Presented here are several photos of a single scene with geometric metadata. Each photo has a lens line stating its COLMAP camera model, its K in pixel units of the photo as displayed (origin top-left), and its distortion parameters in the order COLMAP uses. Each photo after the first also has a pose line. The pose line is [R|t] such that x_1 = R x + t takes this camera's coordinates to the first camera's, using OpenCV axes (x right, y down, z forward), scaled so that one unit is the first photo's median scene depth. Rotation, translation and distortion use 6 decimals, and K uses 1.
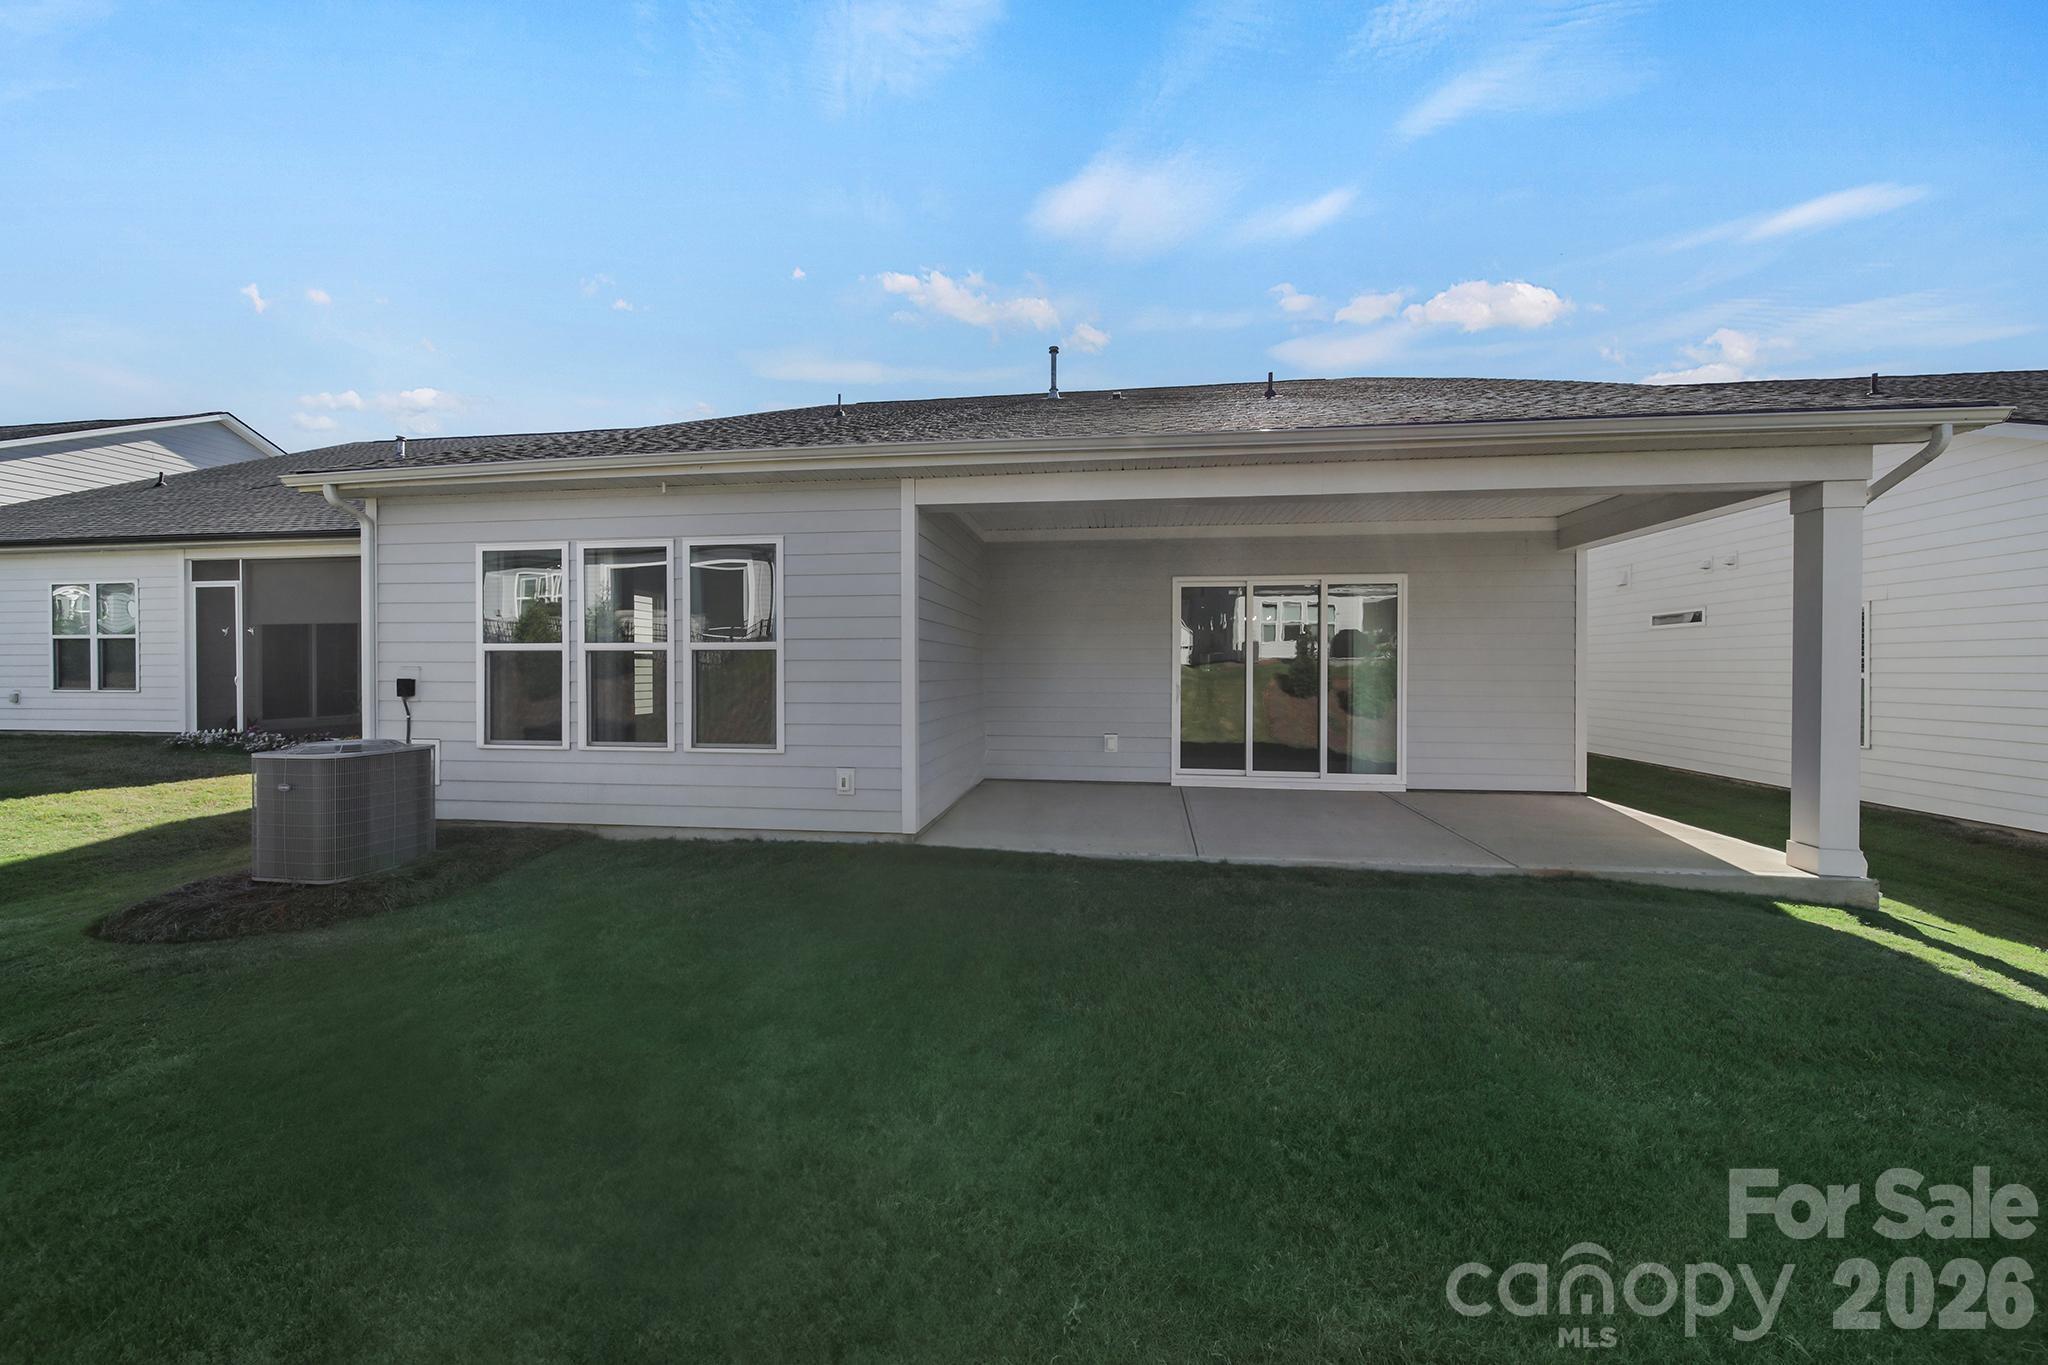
lens RADIAL K [[717.7, 0, 1027.2], [0, 717.7, 678.5], [0, 0, 1]] dist [0.001806, -0.001908]
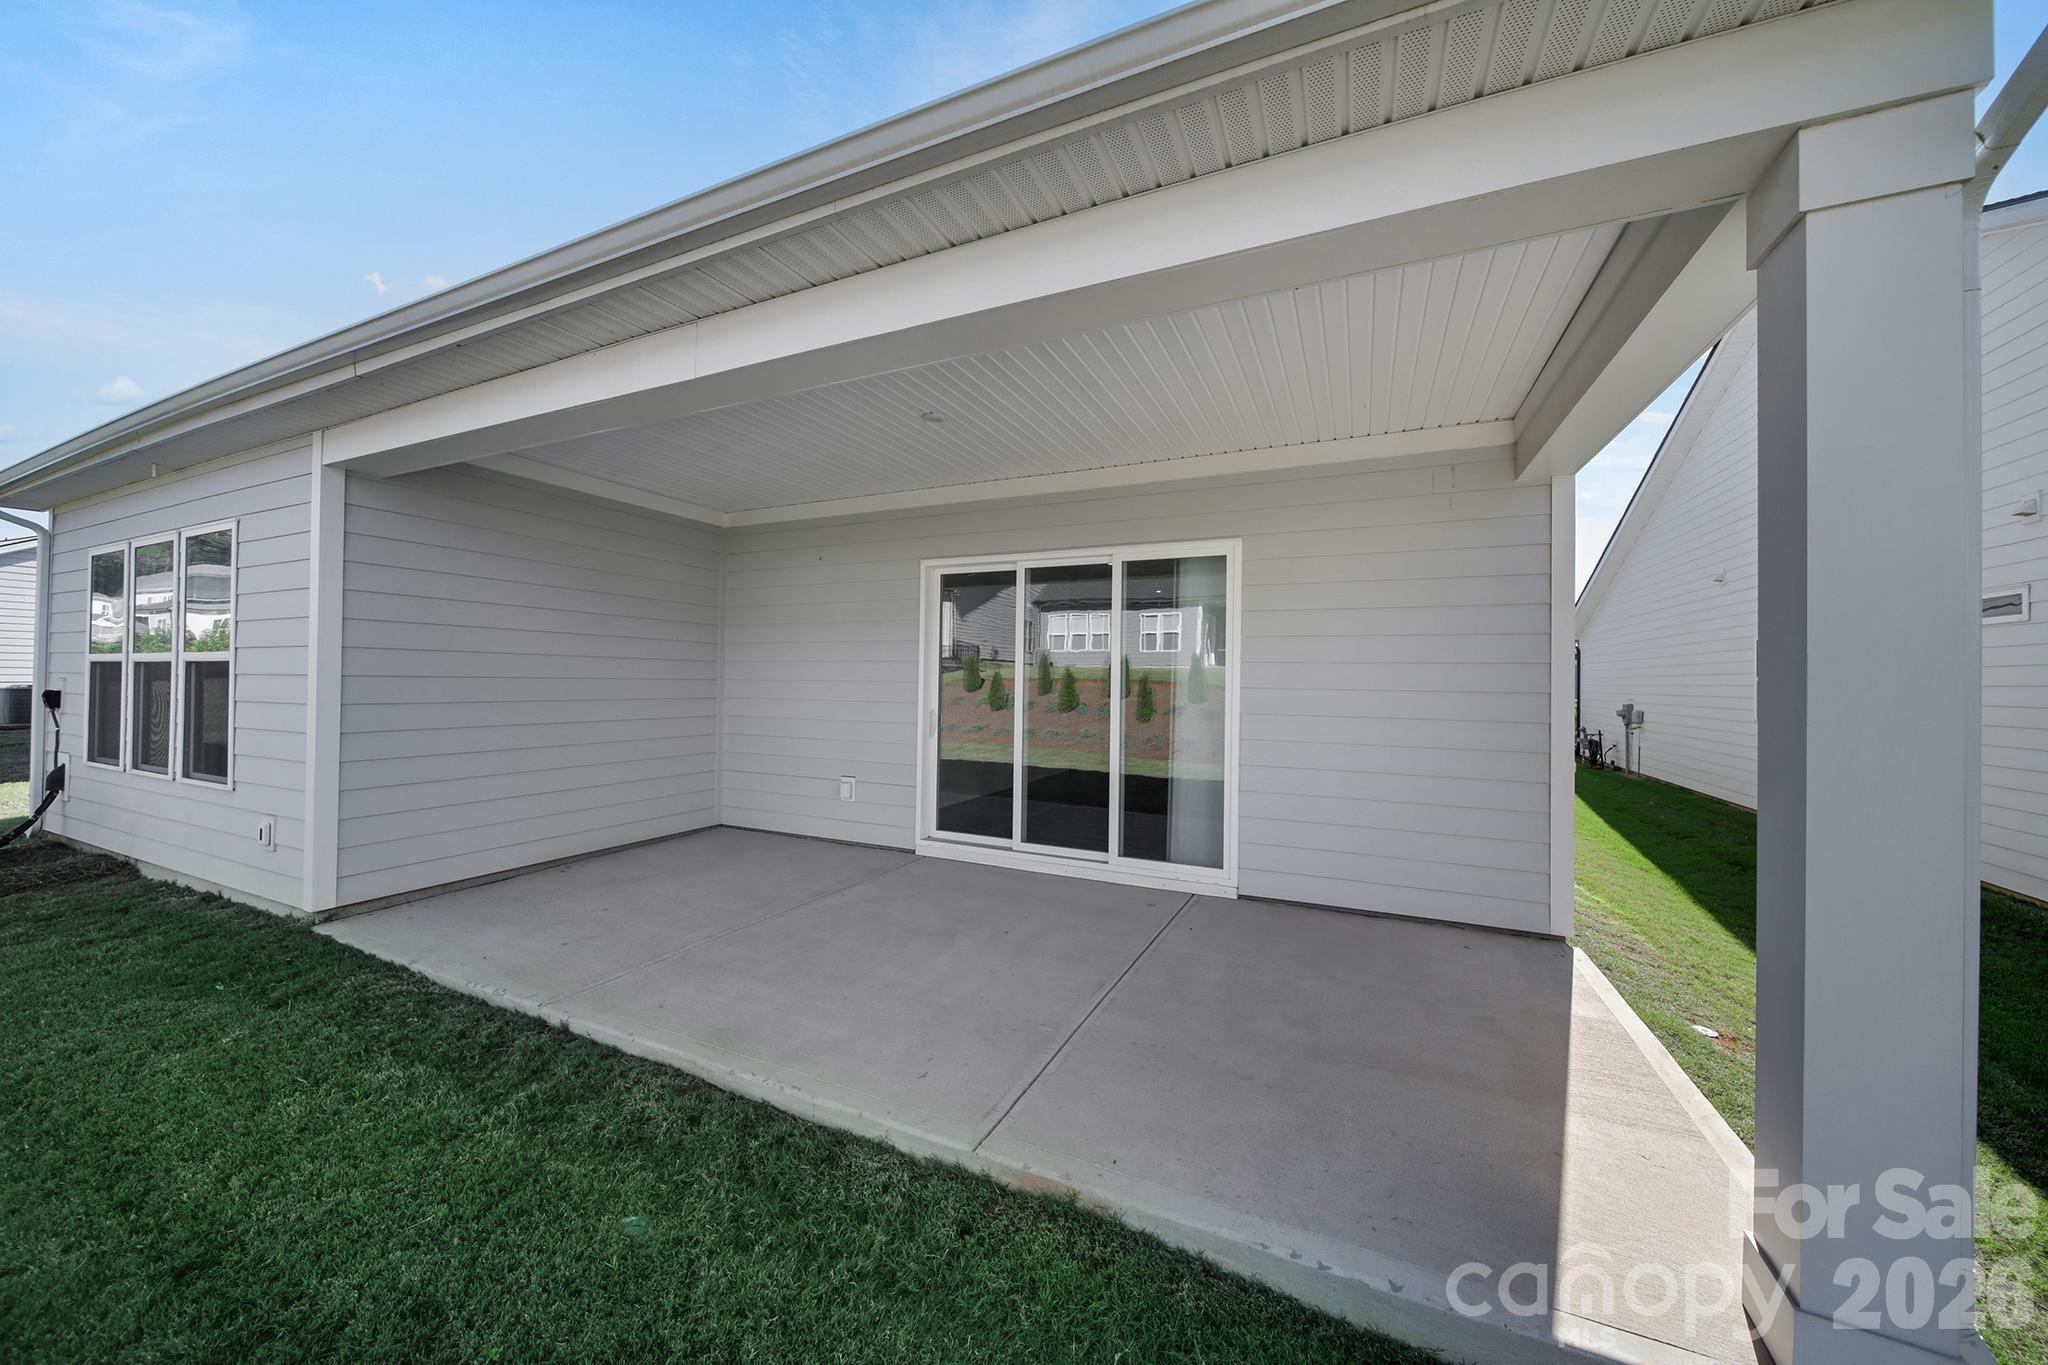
lens RADIAL K [[717.7, 0, 1024.7], [0, 717.7, 666.5], [0, 0, 1]] dist [0.001806, -0.001908]
pose [[0.953814, 0.002528, -0.300388, 0.512780], [-0.014151, 0.999233, -0.036523, -0.011465], [0.300065, 0.039087, 0.953117, 0.349916]]
